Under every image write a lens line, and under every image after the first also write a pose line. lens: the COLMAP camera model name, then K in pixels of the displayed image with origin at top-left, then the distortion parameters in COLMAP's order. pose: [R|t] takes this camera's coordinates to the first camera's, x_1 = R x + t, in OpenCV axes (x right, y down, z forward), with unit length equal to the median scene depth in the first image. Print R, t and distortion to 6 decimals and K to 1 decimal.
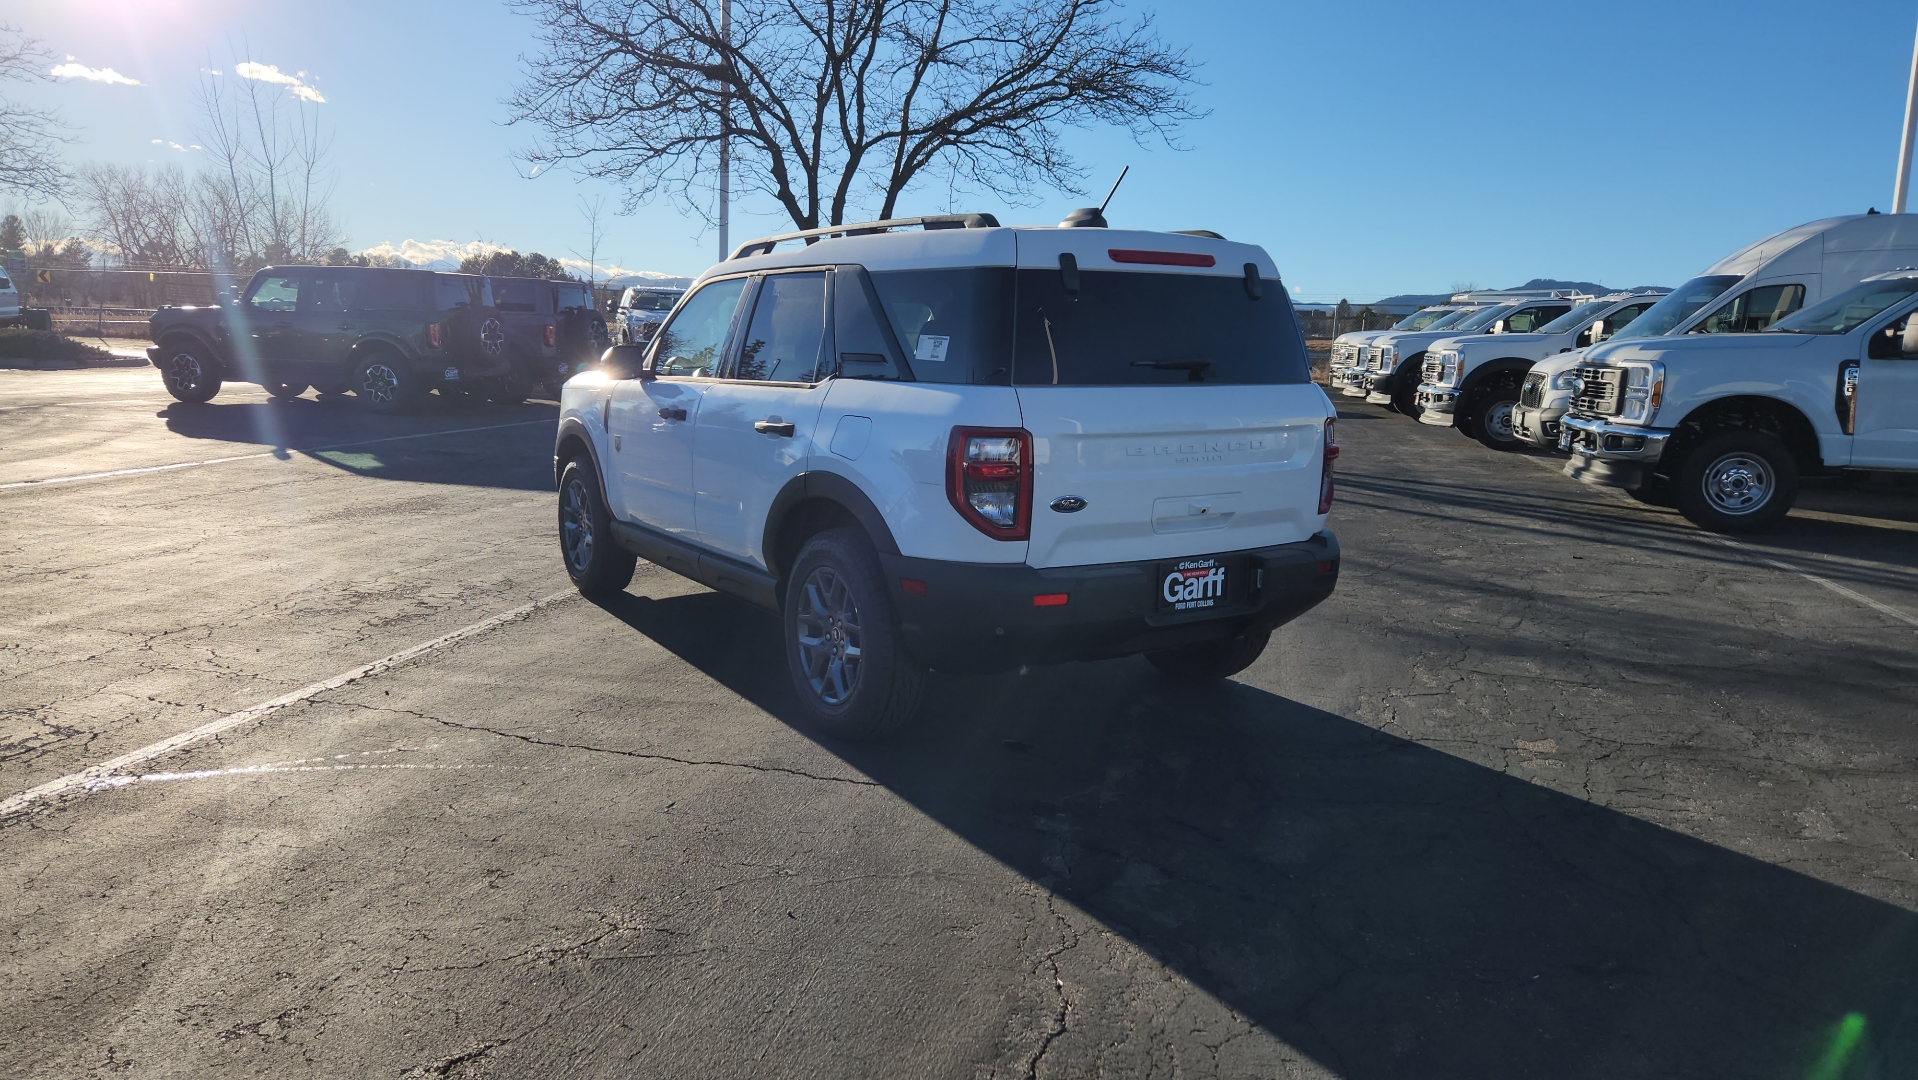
lens RADIAL K [[1276.3, 0, 920.2], [0, 1276.3, 531.5], [0, 0, 1]] dist [0.072444, -0.057555]
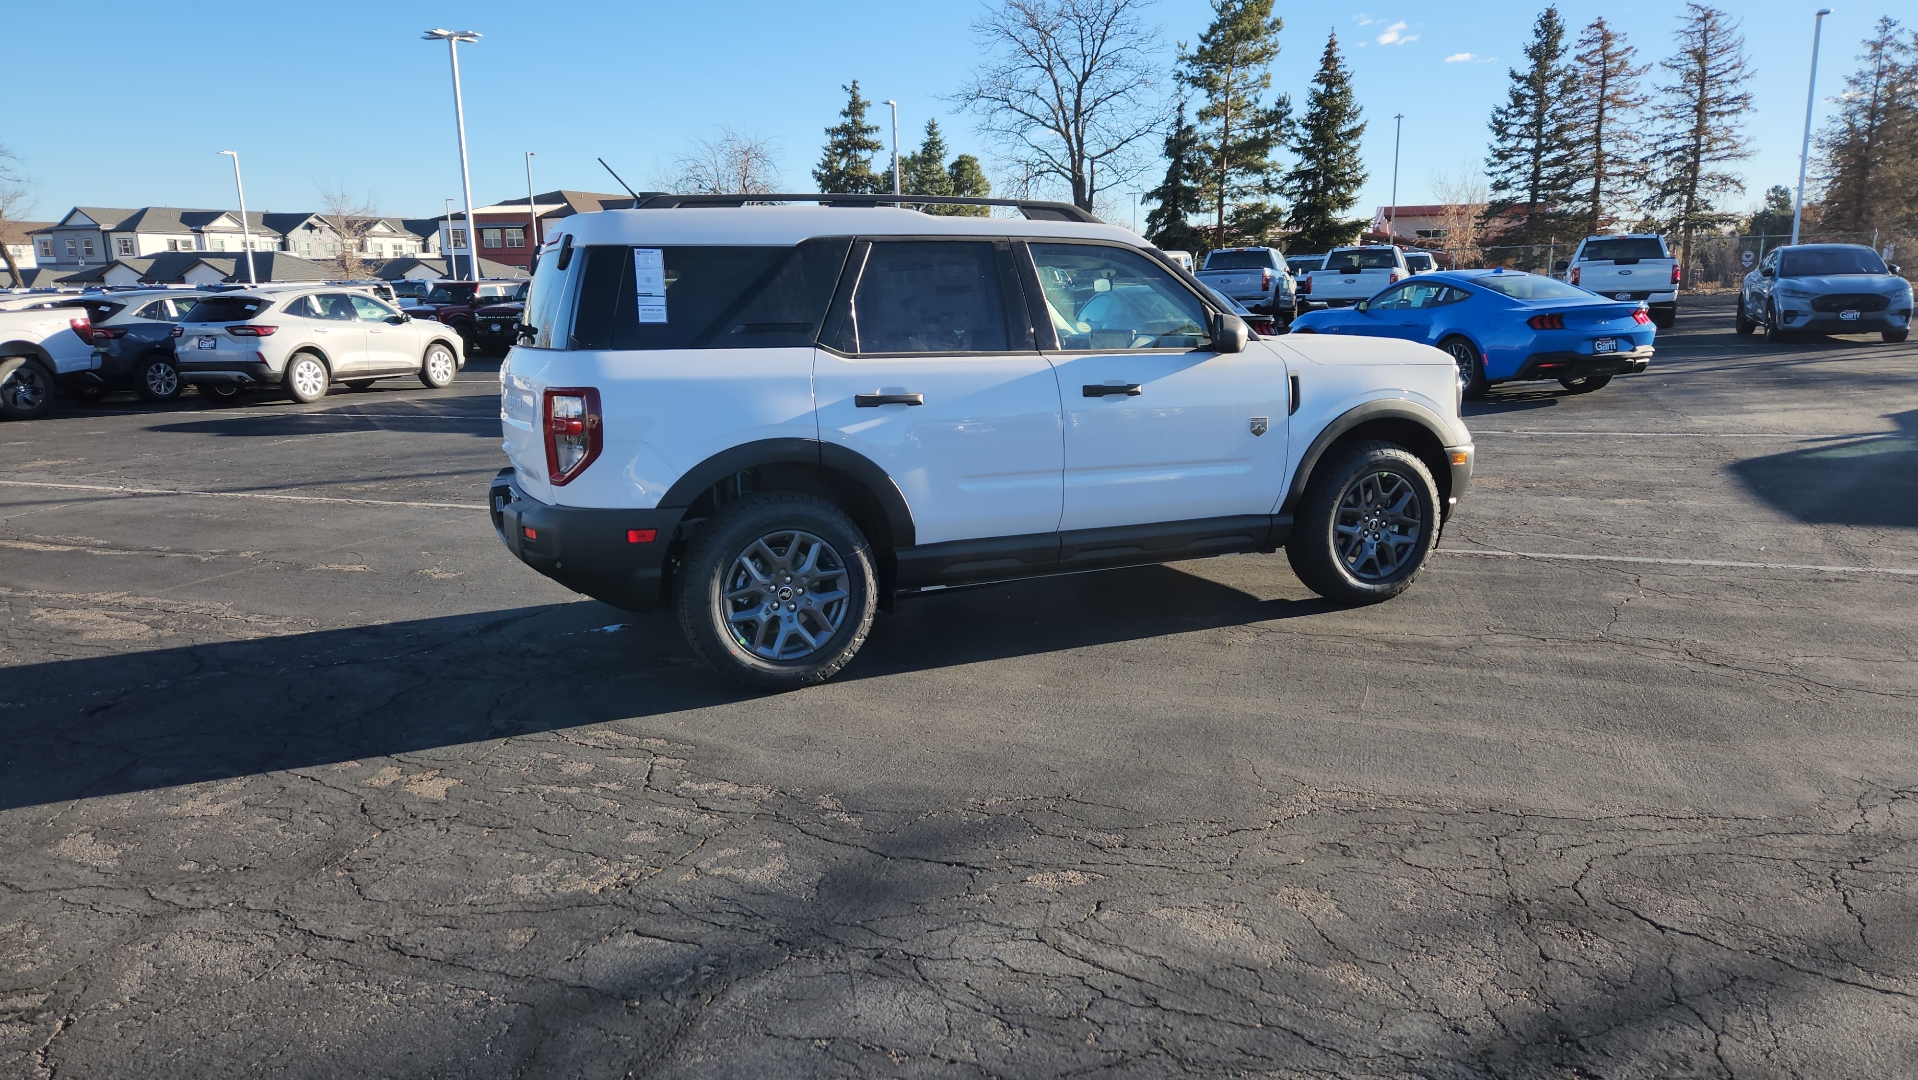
lens RADIAL K [[1269.1, 0, 929.7], [0, 1269.1, 542.6], [0, 0, 1]] dist [0.074066, -0.053650]
pose [[-0.139780, 0.165223, -0.976301, 1.043390], [-0.134362, 0.973696, 0.184019, -0.159830], [0.981024, 0.156900, -0.113903, 1.183941]]
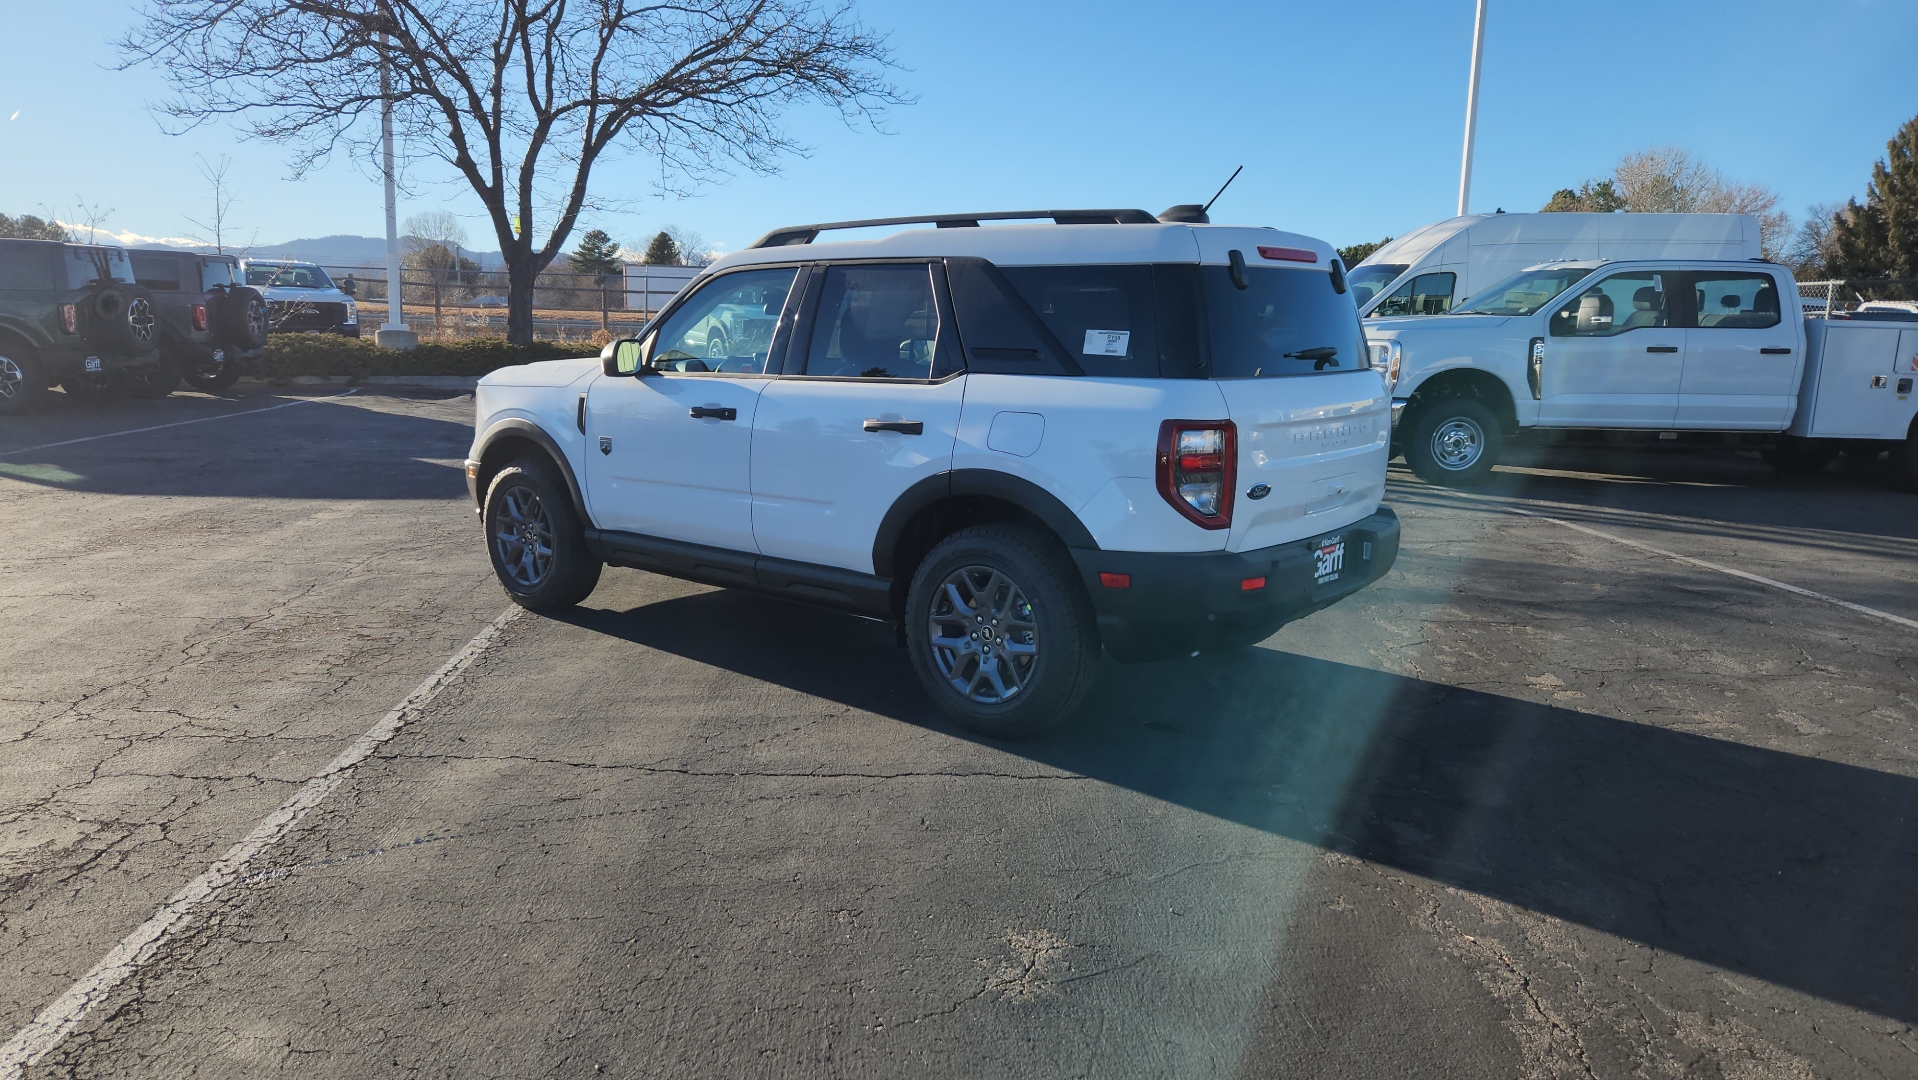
lens RADIAL K [[1277.7, 0, 931.4], [0, 1277.7, 534.1], [0, 0, 1]] dist [0.064013, -0.044660]
pose [[0.951713, -0.056788, 0.301692, -0.330700], [0.050890, 0.998329, 0.027383, -0.020715], [-0.302743, -0.010708, 0.953012, 0.057443]]
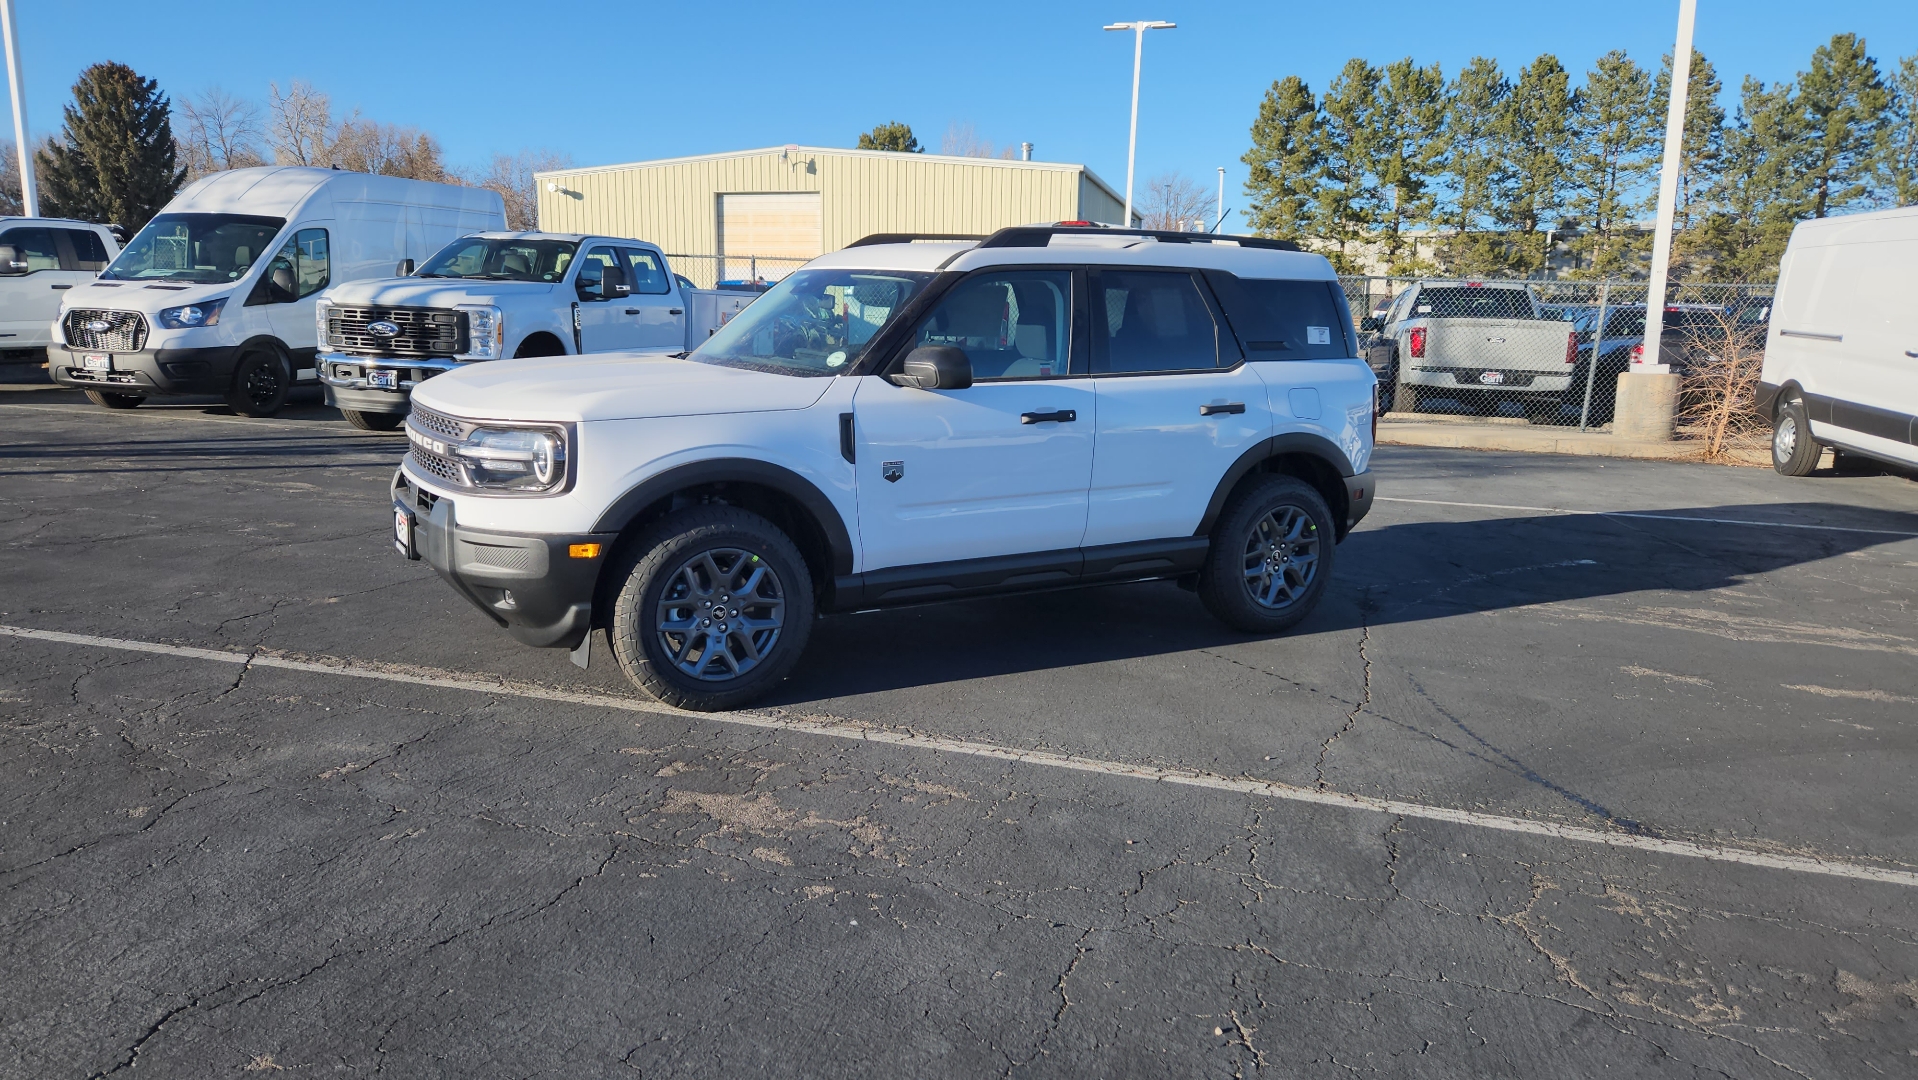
lens RADIAL K [[1288.2, 0, 913.9], [0, 1288.2, 528.0], [0, 0, 1]] dist [0.066752, -0.051771]
pose [[0.033829, -0.197332, 0.979753, -1.138280], [0.126498, 0.973275, 0.191660, -0.206353], [-0.991390, 0.117453, 0.057887, 1.061409]]
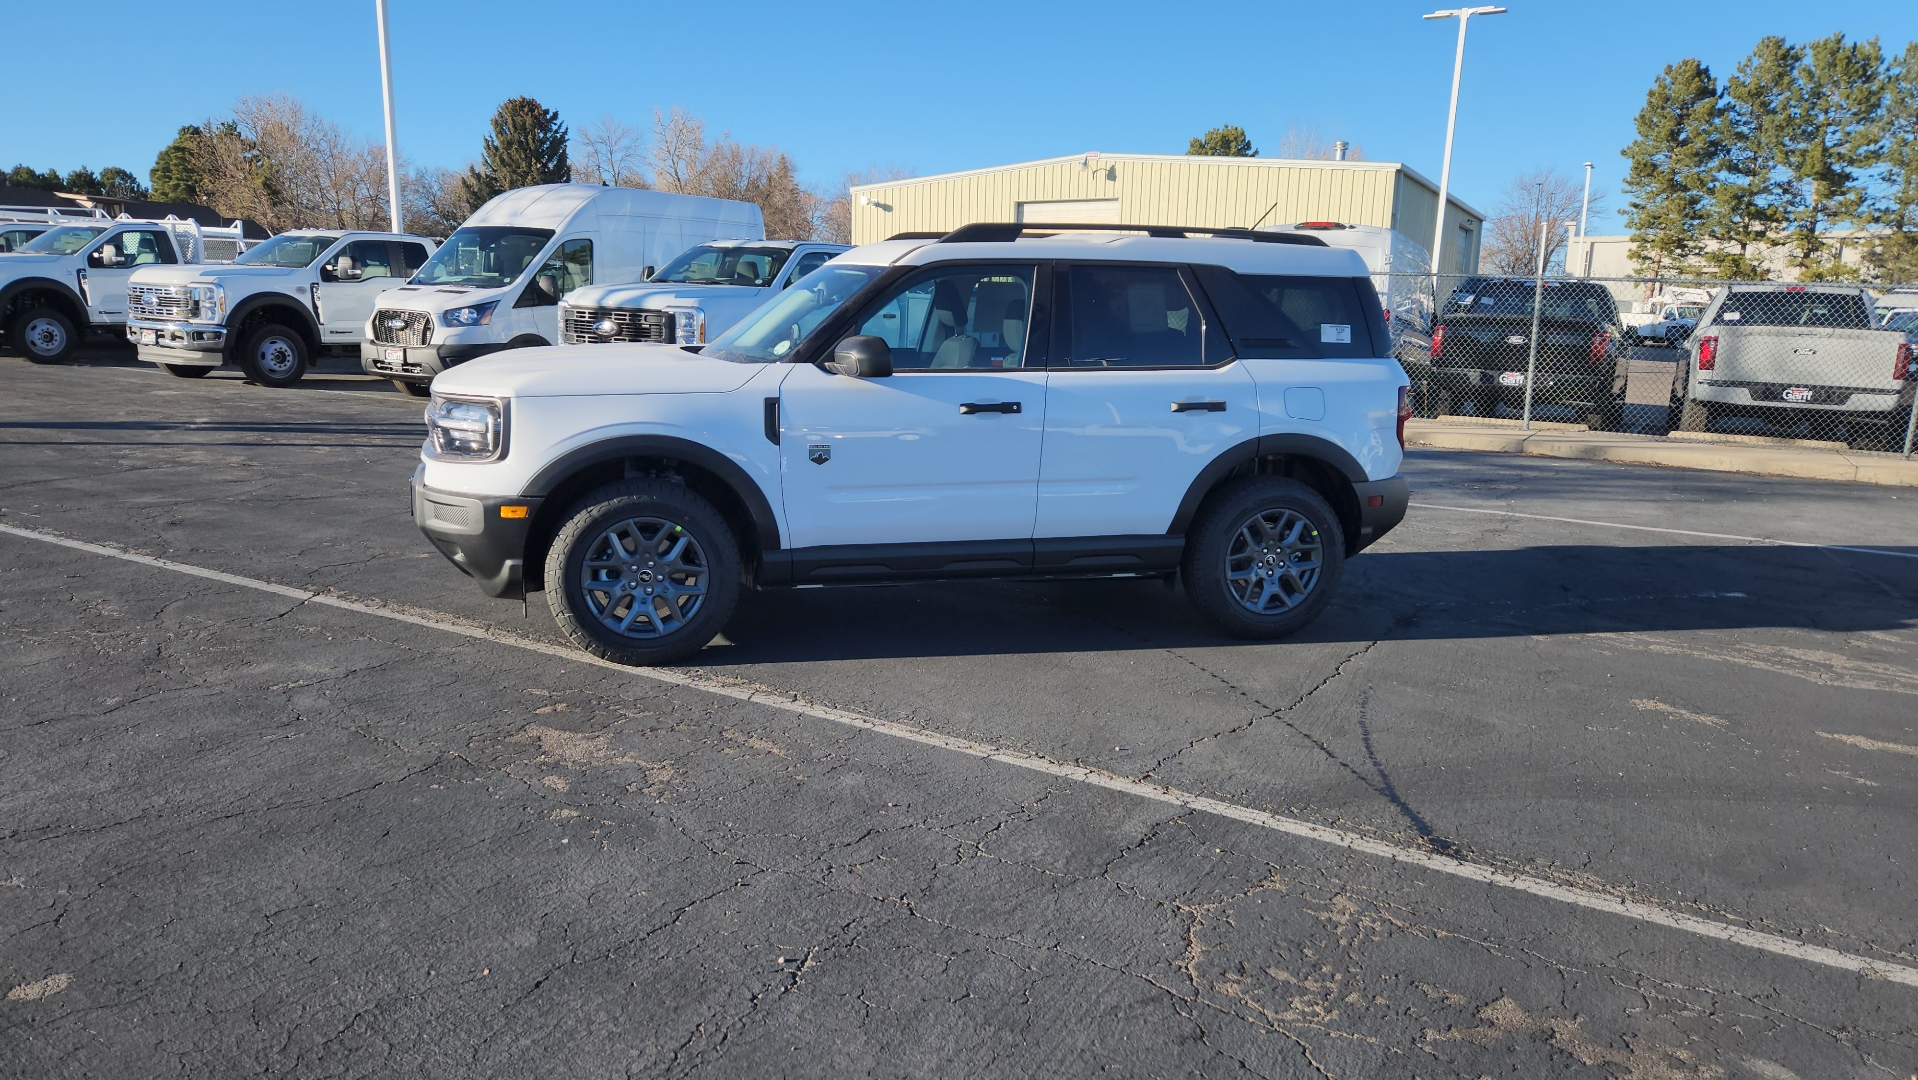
lens RADIAL K [[1284.6, 0, 920.3], [0, 1284.6, 546.2], [0, 0, 1]] dist [0.071121, -0.056812]
pose [[0.284103, -0.195793, 0.938590, -1.134017], [0.122571, 0.978312, 0.166978, -0.158161], [-0.950927, 0.067605, 0.301940, 0.774734]]
